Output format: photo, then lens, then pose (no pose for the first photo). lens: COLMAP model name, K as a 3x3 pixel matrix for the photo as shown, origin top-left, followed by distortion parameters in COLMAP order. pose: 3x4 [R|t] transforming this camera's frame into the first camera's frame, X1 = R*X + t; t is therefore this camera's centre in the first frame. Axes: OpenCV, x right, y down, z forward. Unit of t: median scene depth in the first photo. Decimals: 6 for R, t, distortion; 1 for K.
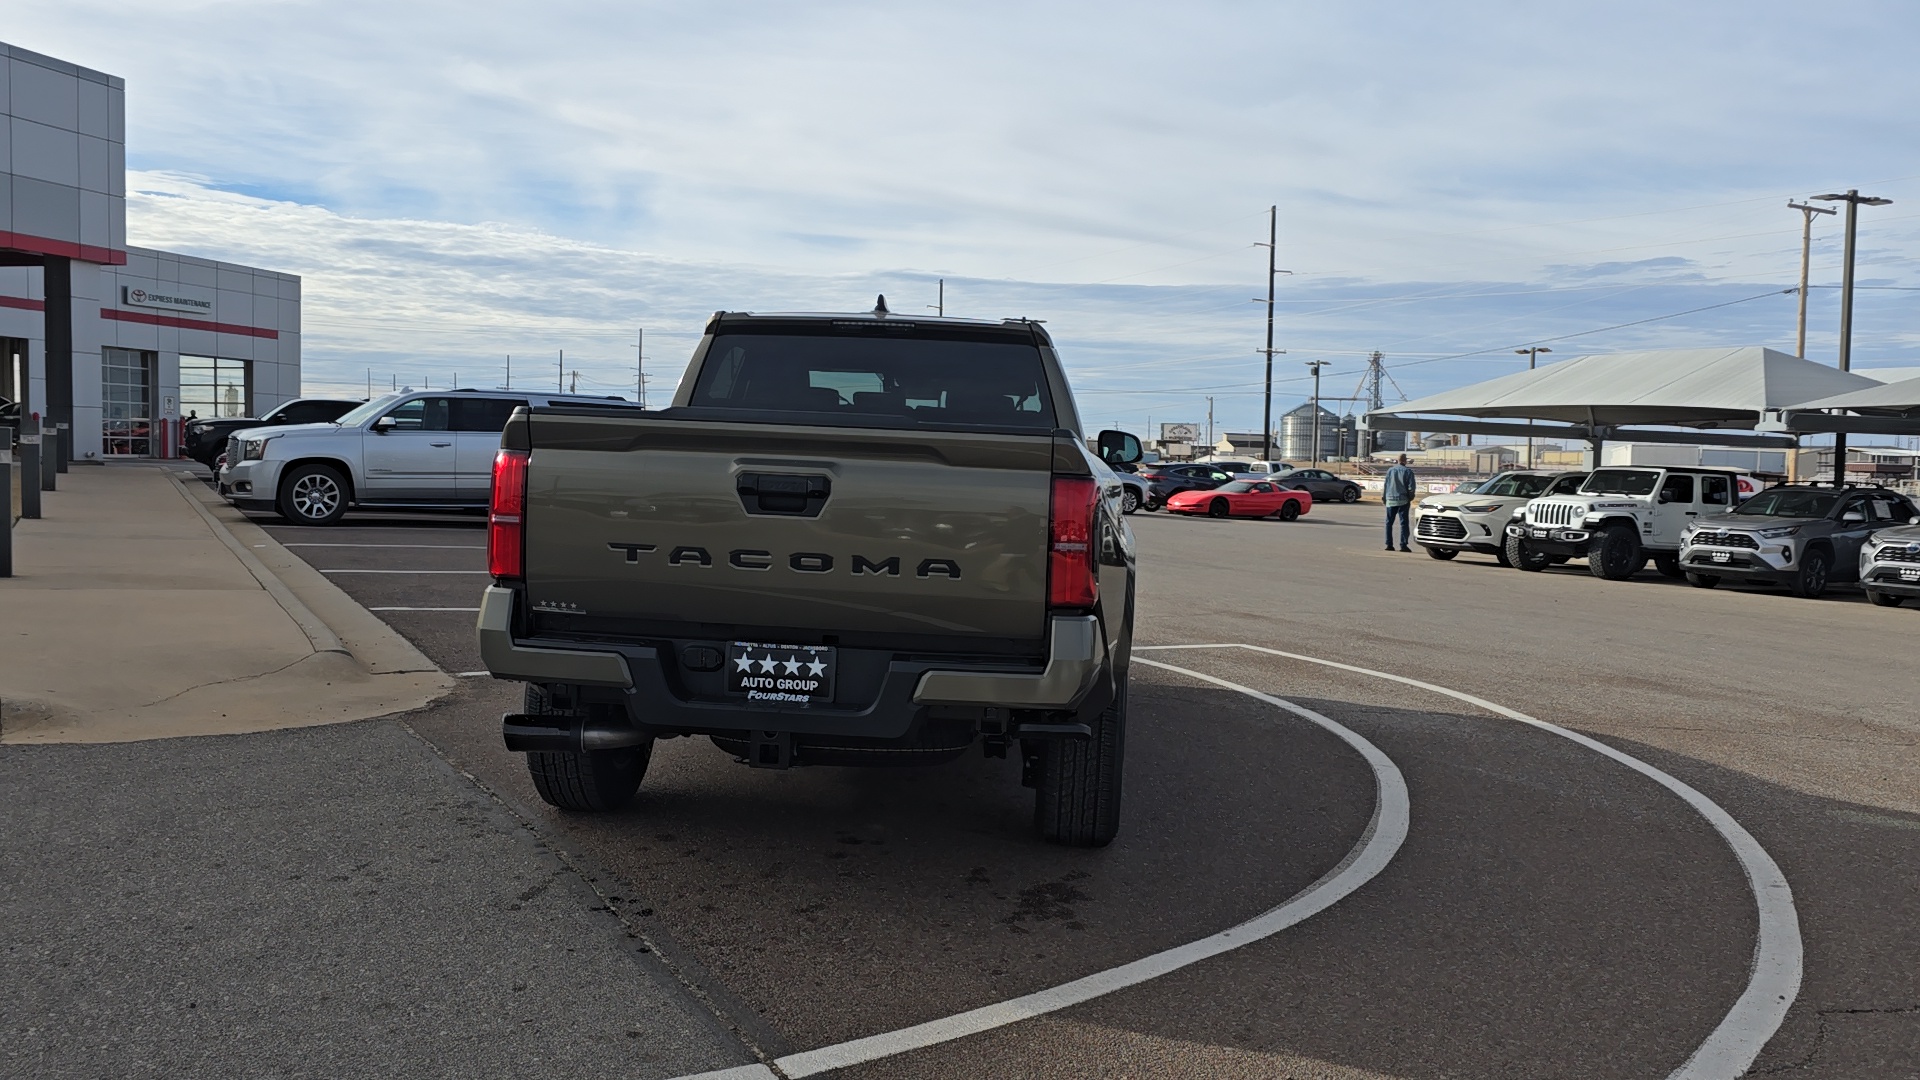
lens RADIAL K [[1603.2, 0, 926.6], [0, 1603.2, 560.2], [0, 0, 1]] dist [-0.002740, 0.008733]
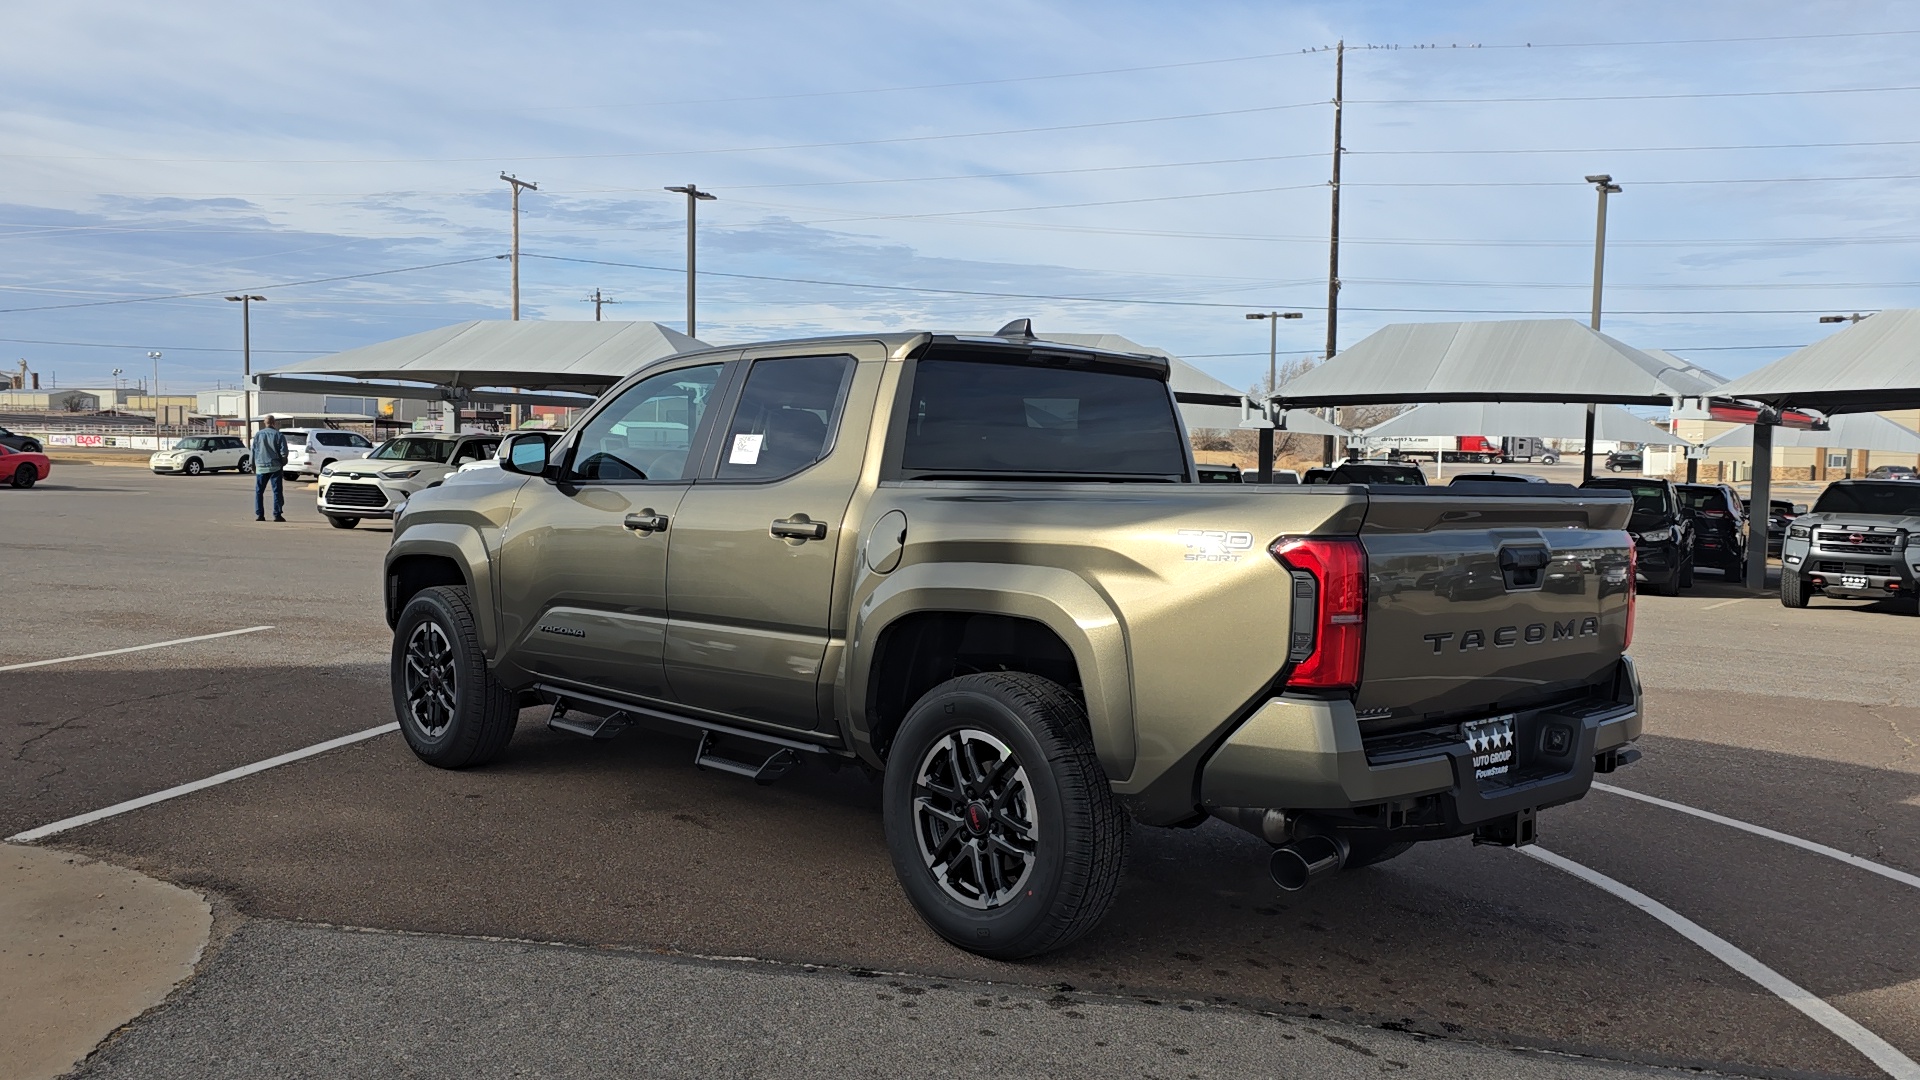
lens RADIAL K [[1603.2, 0, 1009.6], [0, 1603.2, 552.6], [0, 0, 1]] dist [-0.002740, 0.008733]
pose [[0.654334, -0.066801, 0.753249, -0.262438], [0.045439, 0.997764, 0.049013, -0.028470], [-0.754839, 0.002156, 0.655907, 0.149903]]
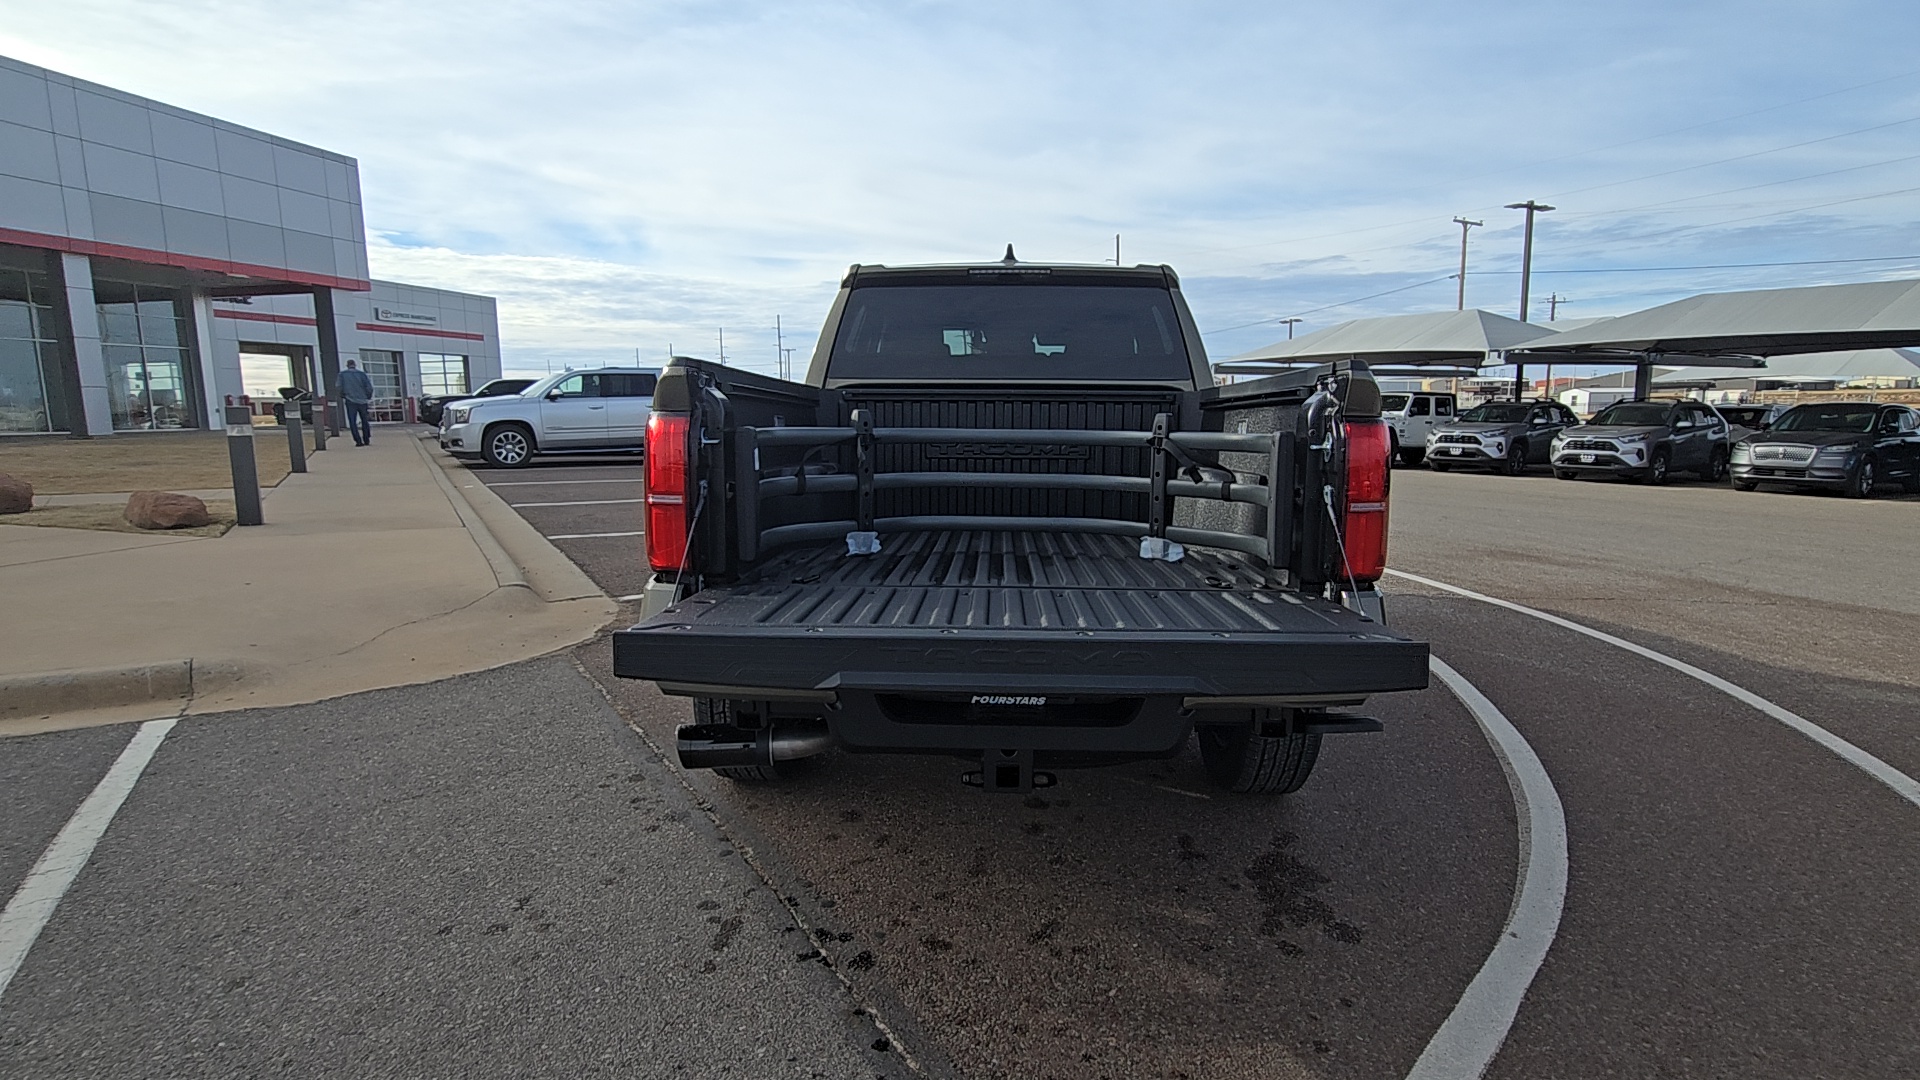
lens RADIAL K [[974.4, 0, 935.1], [0, 974.4, 573.6], [0, 0, 1]] dist [-0.002821, 0.003880]
pose [[0.998744, -0.041902, 0.027453, -0.036780], [0.038667, 0.993253, 0.109332, -0.009692], [-0.031849, -0.108133, 0.993626, 0.130875]]
